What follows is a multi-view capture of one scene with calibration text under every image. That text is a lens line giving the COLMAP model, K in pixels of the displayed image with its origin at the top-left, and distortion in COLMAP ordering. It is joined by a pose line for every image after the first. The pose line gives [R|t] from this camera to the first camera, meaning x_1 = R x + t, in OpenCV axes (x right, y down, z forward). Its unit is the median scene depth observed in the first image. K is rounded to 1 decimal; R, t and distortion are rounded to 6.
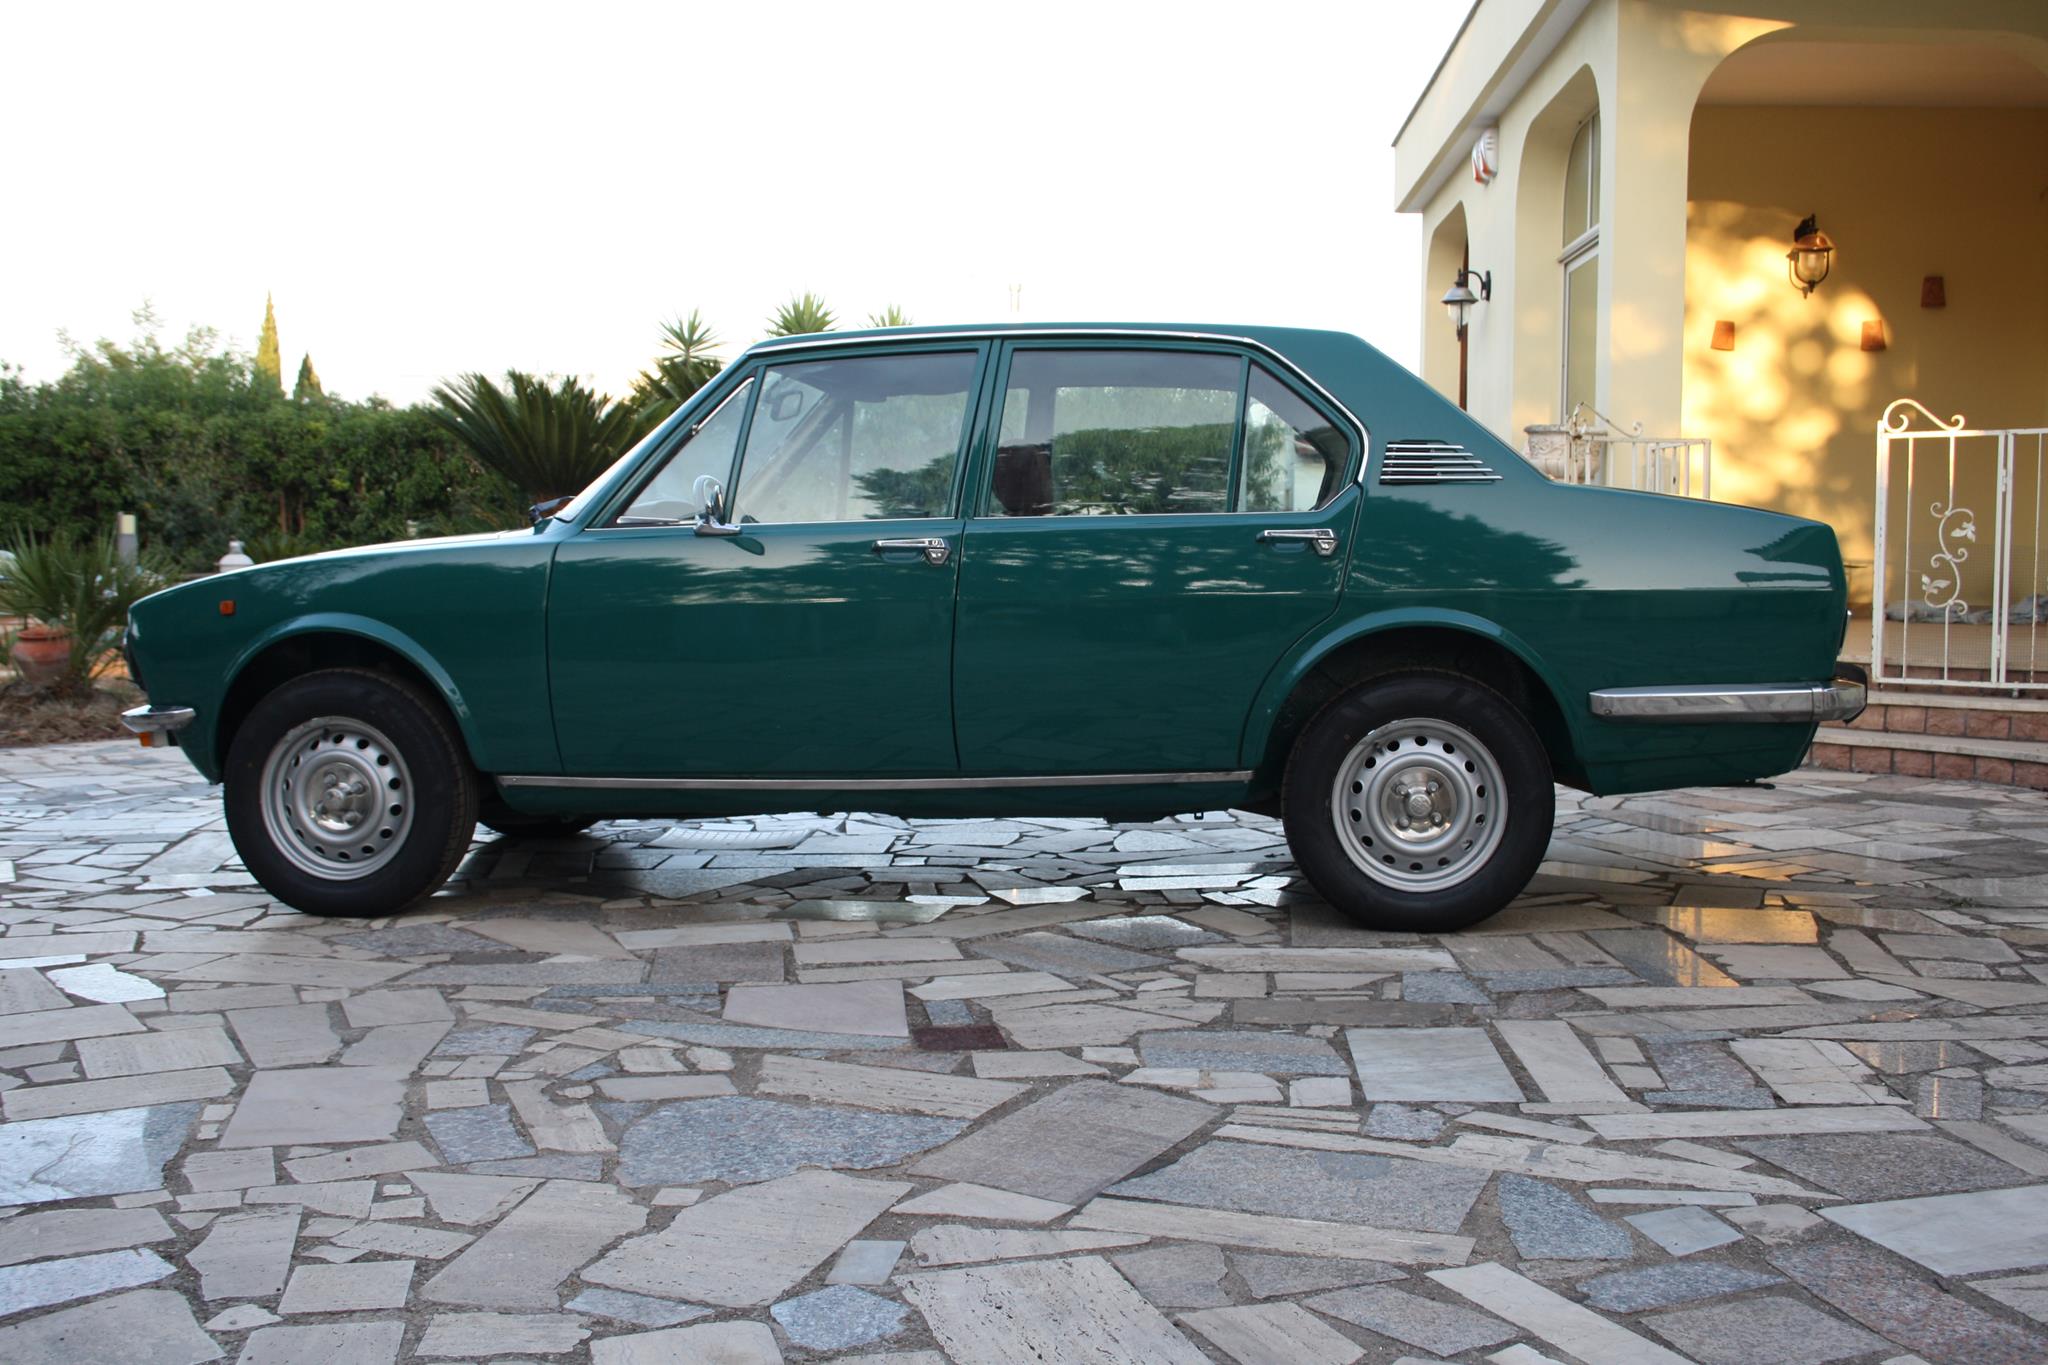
lens RADIAL K [[2069.1, 0, 1029.5], [0, 2069.1, 681.3], [0, 0, 1]] dist [-0.109670, 0.000000]
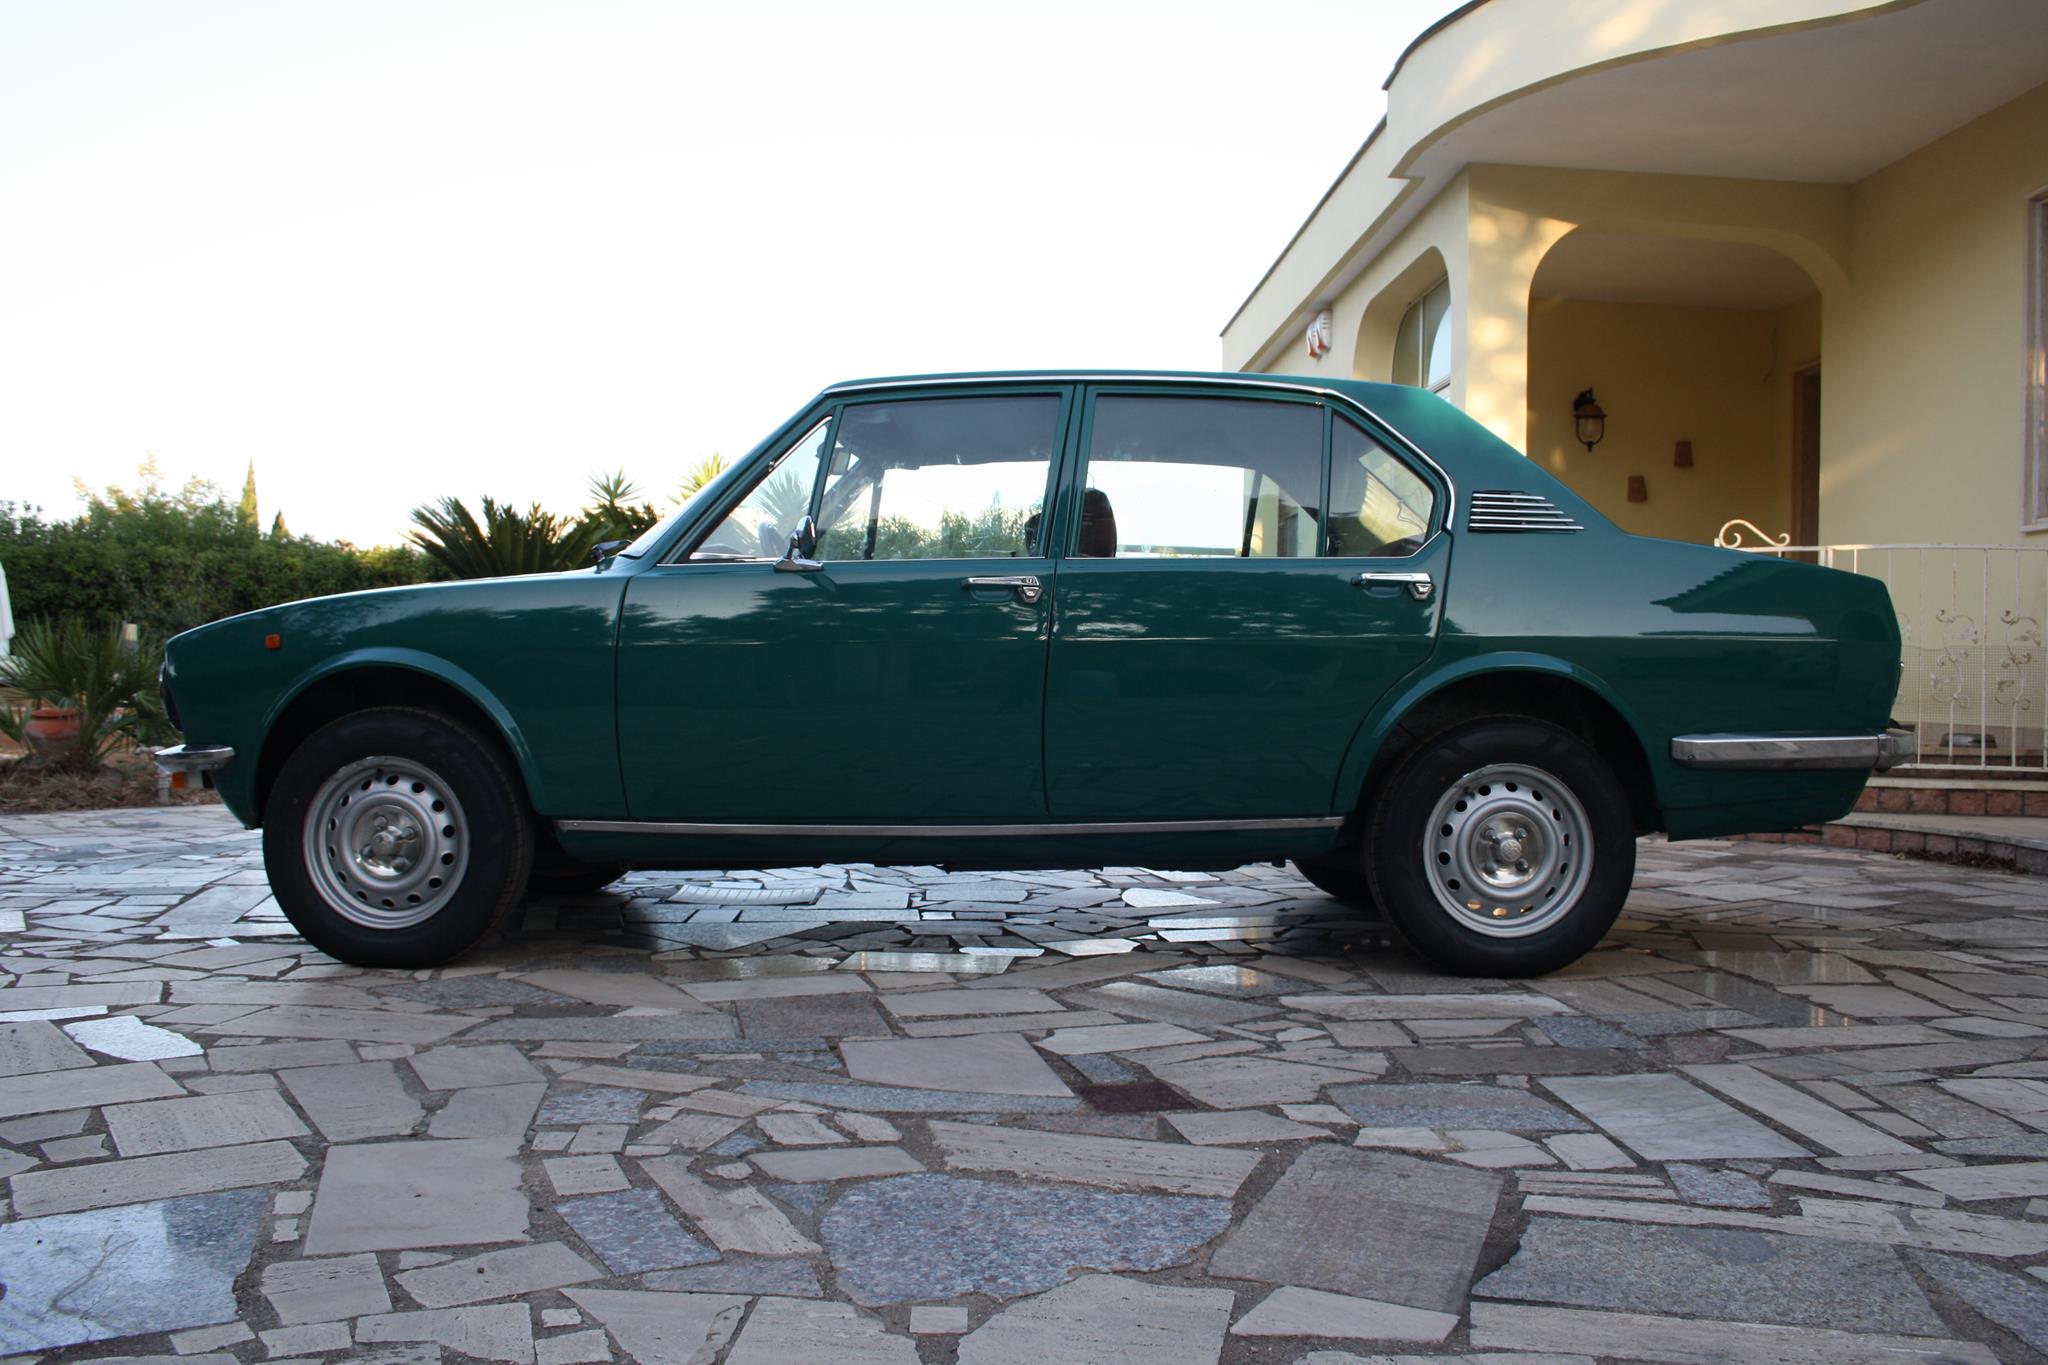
lens RADIAL K [[1651.9, 0, 1024.3], [0, 1651.9, 664.8], [0, 0, 1]] dist [-0.141467, 0.077203]
pose [[0.995122, 0.014239, 0.097615, -0.124045], [-0.006839, 0.997105, -0.075728, 0.031870], [-0.098410, 0.074691, 0.992339, 0.229776]]
